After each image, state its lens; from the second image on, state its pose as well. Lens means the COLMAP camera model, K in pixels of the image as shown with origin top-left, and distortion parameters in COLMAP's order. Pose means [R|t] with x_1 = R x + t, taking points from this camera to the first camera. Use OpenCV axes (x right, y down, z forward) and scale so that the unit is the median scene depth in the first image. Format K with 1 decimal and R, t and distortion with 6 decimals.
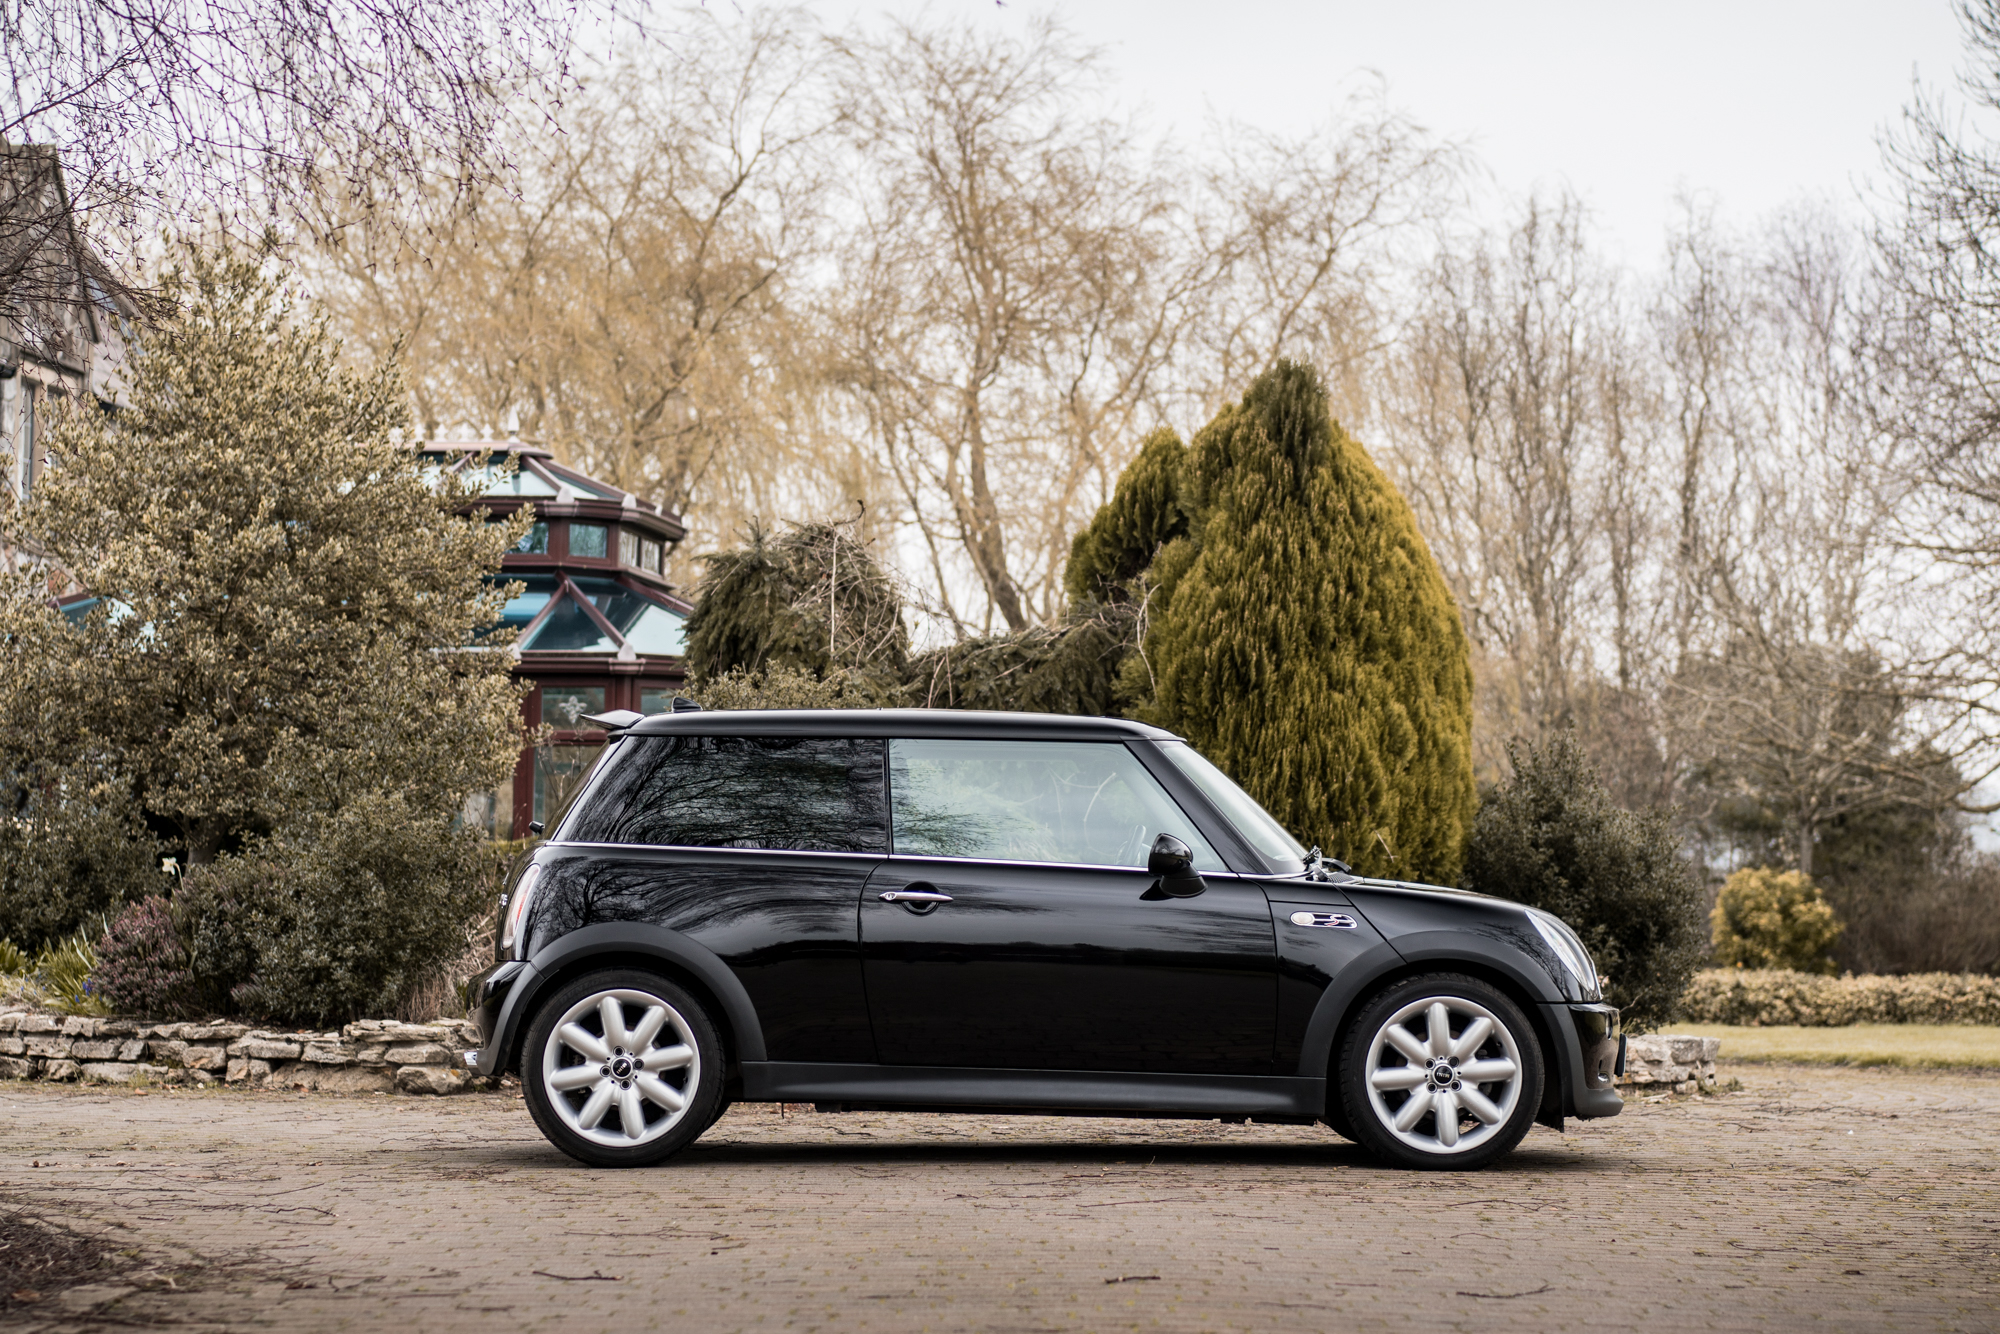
lens RADIAL K [[4744.7, 0, 999.0], [0, 4744.7, 653.0], [0, 0, 1]] dist [0.026671, 0.000000]
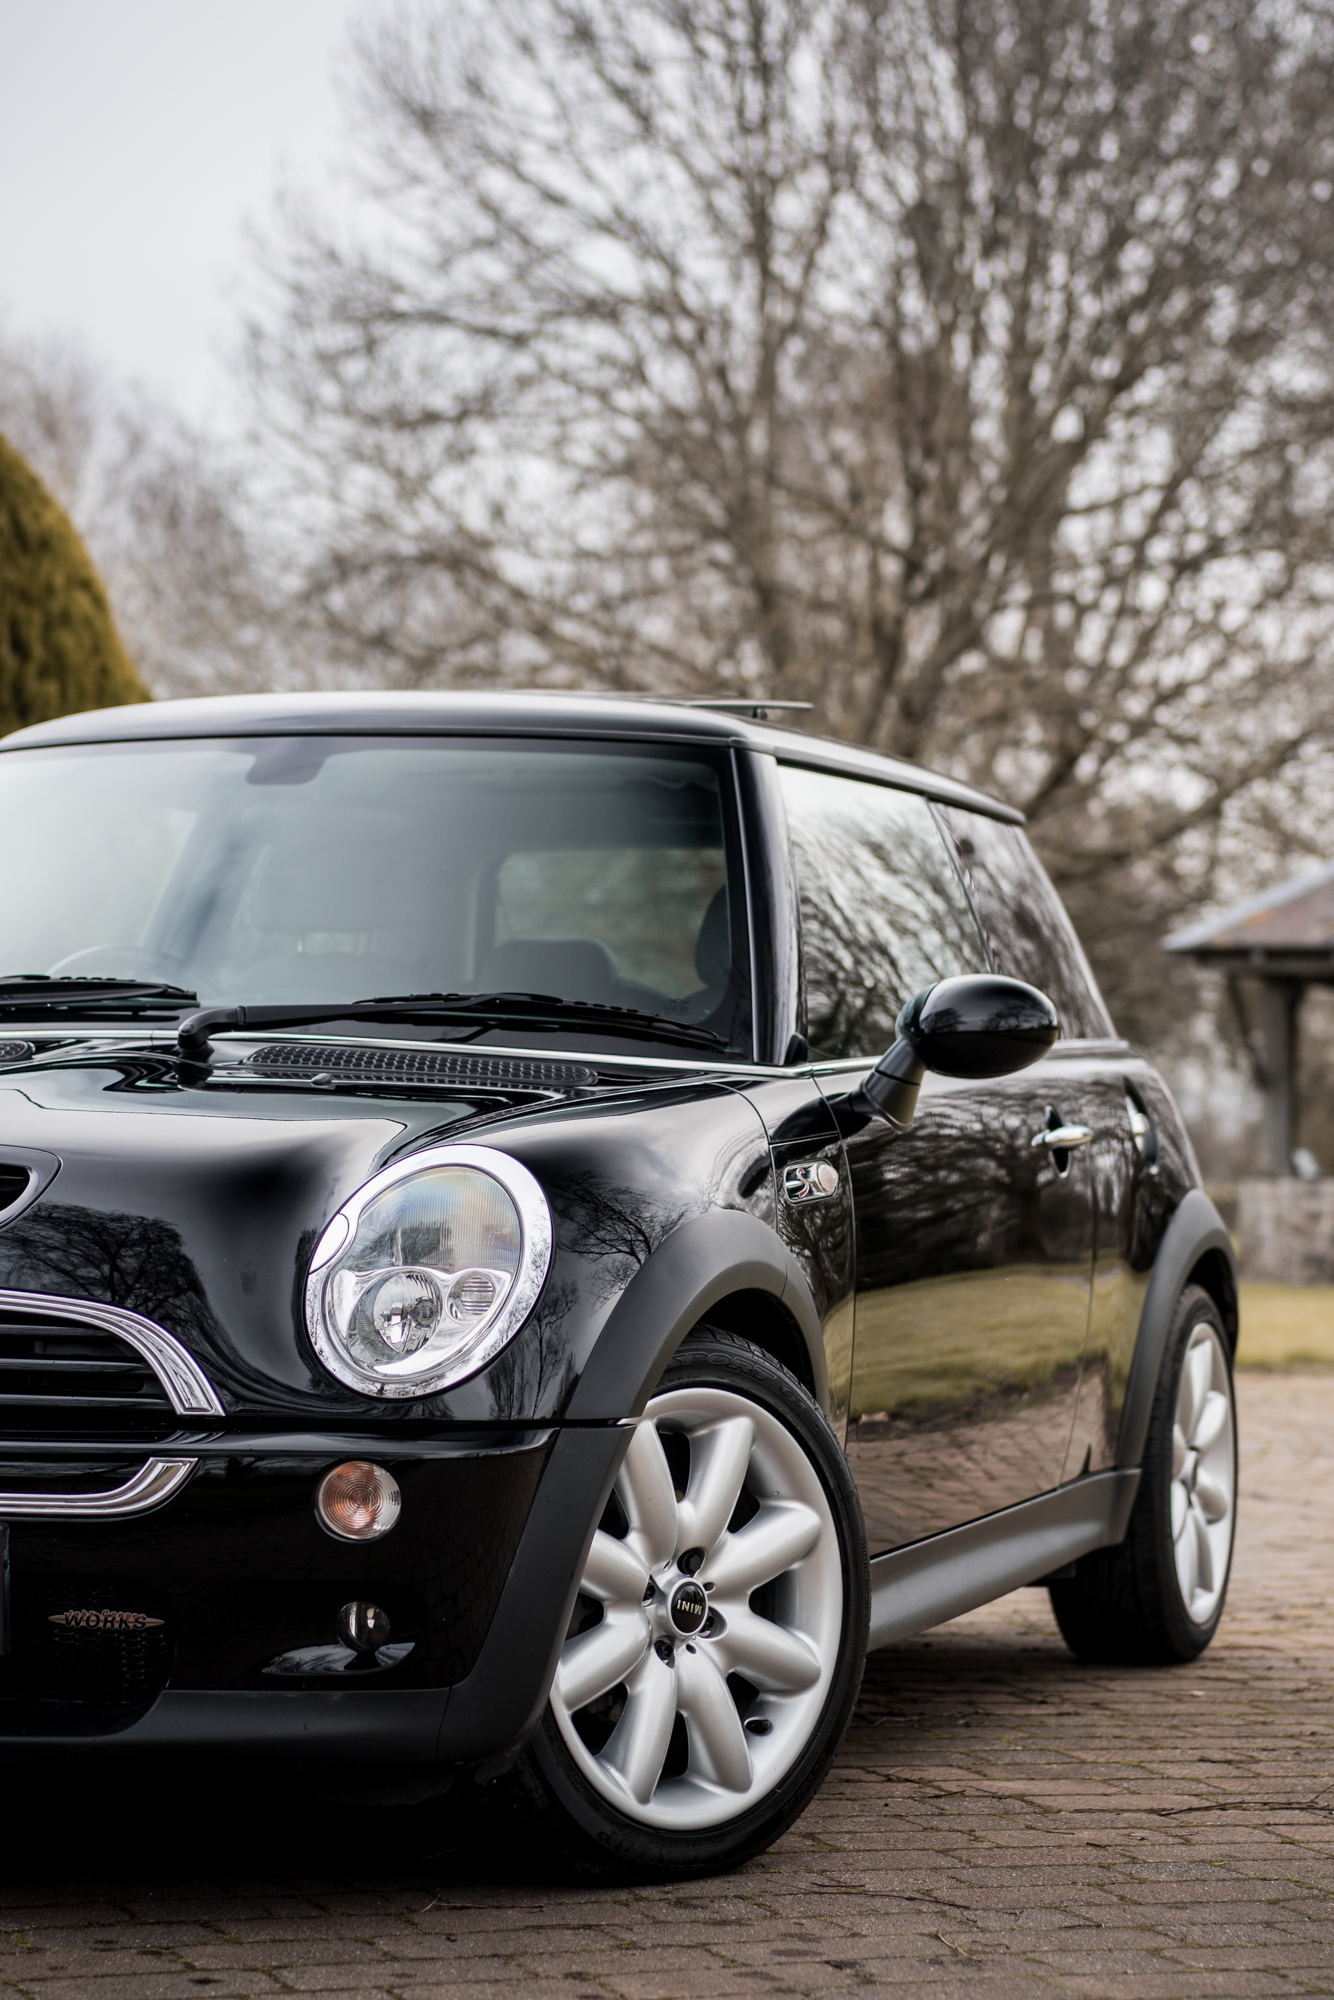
lens RADIAL K [[4744.7, 0, 675.6], [0, 4744.7, 1005.9], [0, 0, 1]] dist [0.026671, 0.000000]
pose [[0.941798, 0.018702, 0.335659, -0.058275], [-0.029349, 0.999213, 0.026676, 0.015445], [-0.334896, -0.034975, 0.941606, 0.322925]]
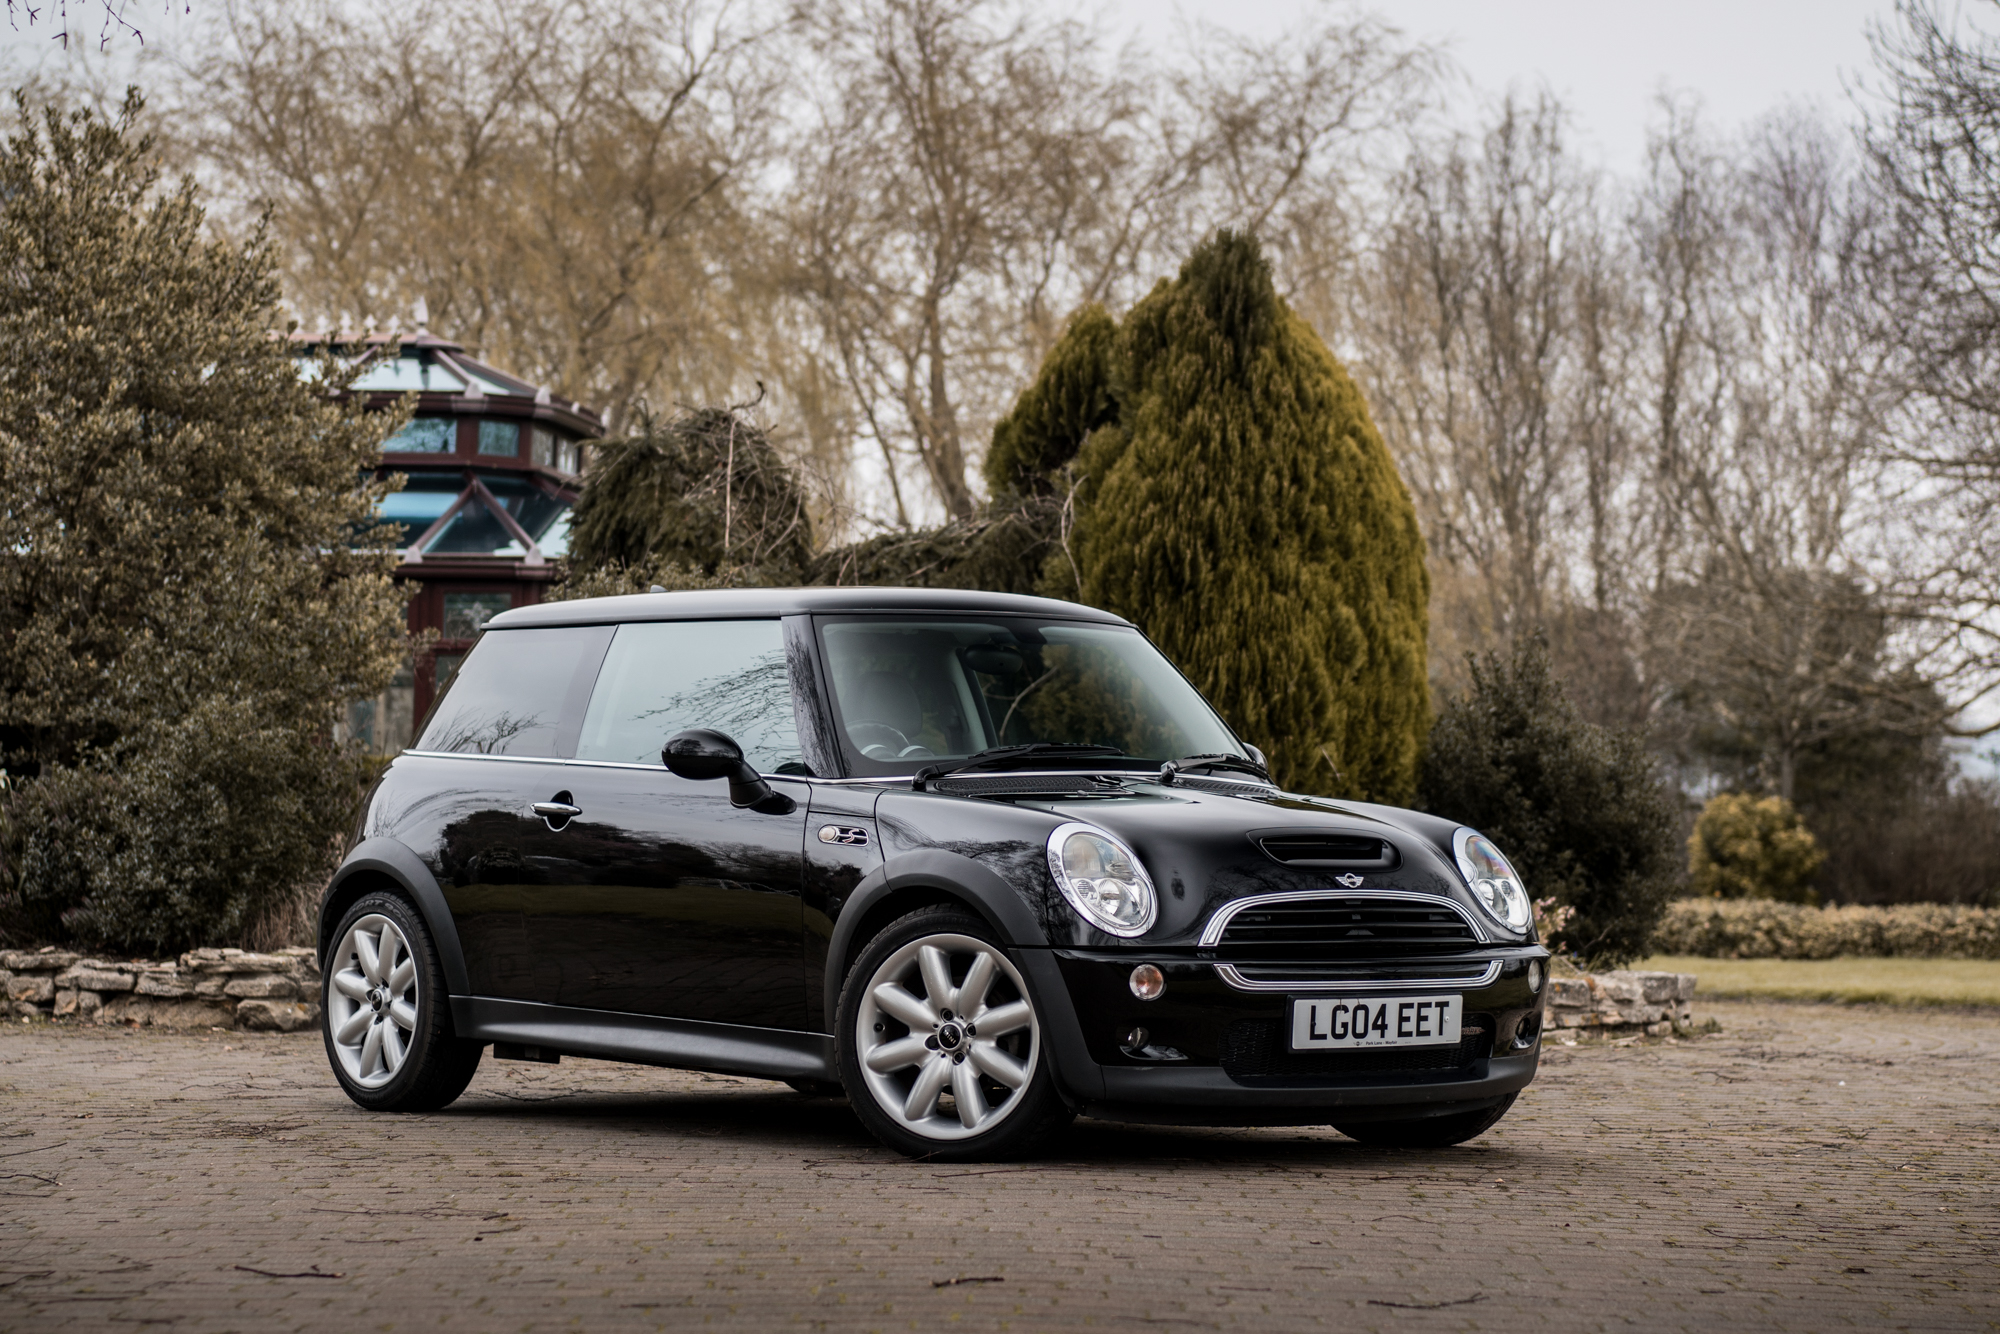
lens RADIAL K [[4744.7, 0, 983.7], [0, 4744.7, 667.0], [0, 0, 1]] dist [0.026671, 0.000000]
pose [[0.999988, 0.004847, 0.001220, 0.012633], [-0.004868, 0.999816, 0.018568, 0.005299], [-0.001130, -0.018573, 0.999827, 0.083563]]
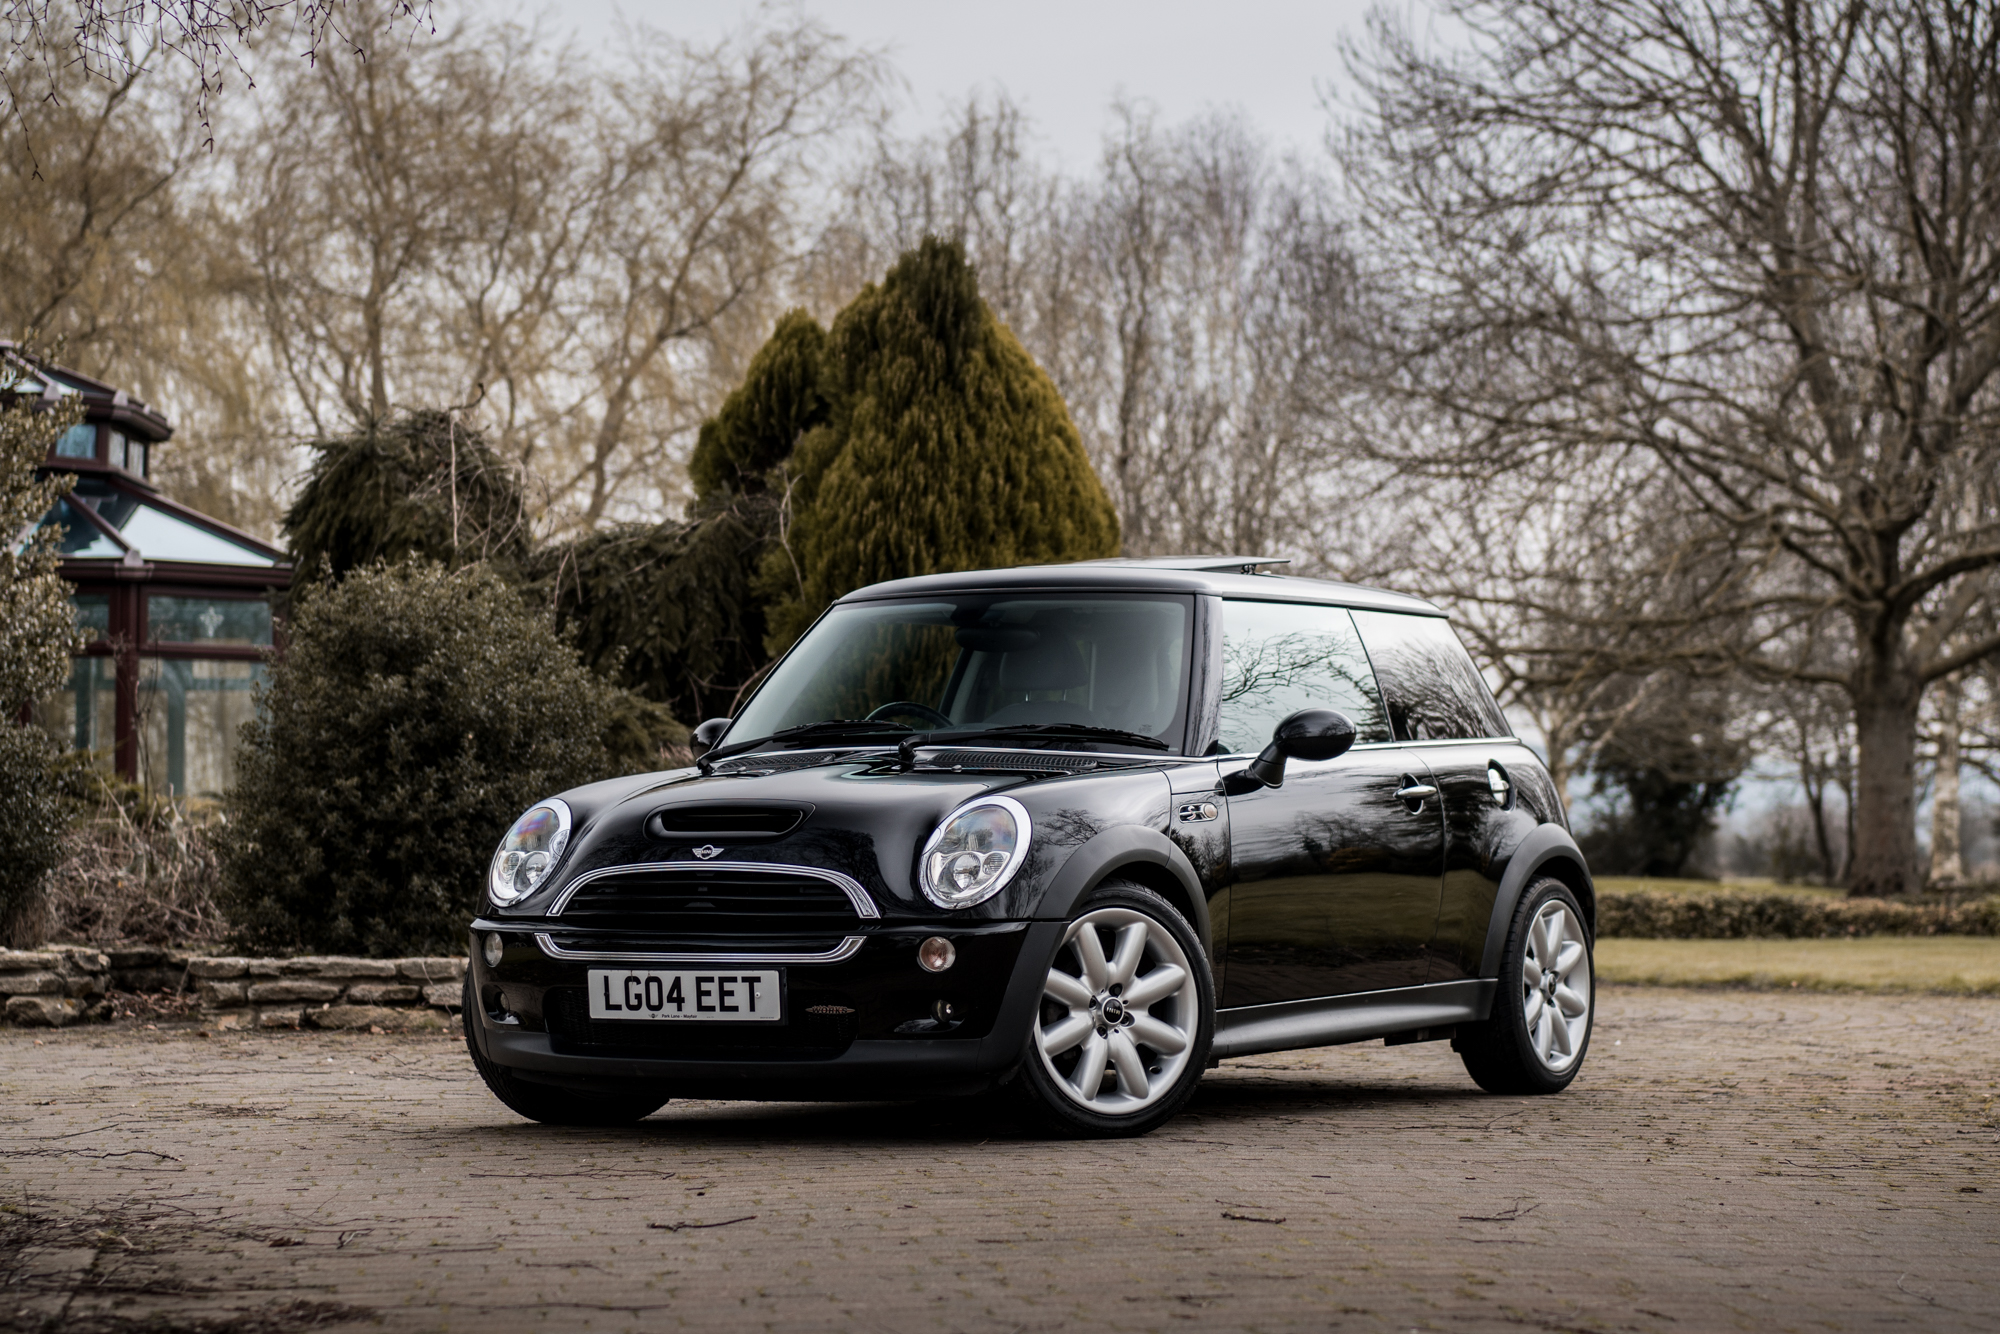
lens RADIAL K [[4744.7, 0, 987.3], [0, 4744.7, 655.8], [0, 0, 1]] dist [0.026671, 0.000000]
pose [[0.989593, -0.003498, 0.143853, -0.062995], [0.001250, 0.999876, 0.015719, 0.006515], [-0.143891, -0.015375, 0.989474, 0.061388]]
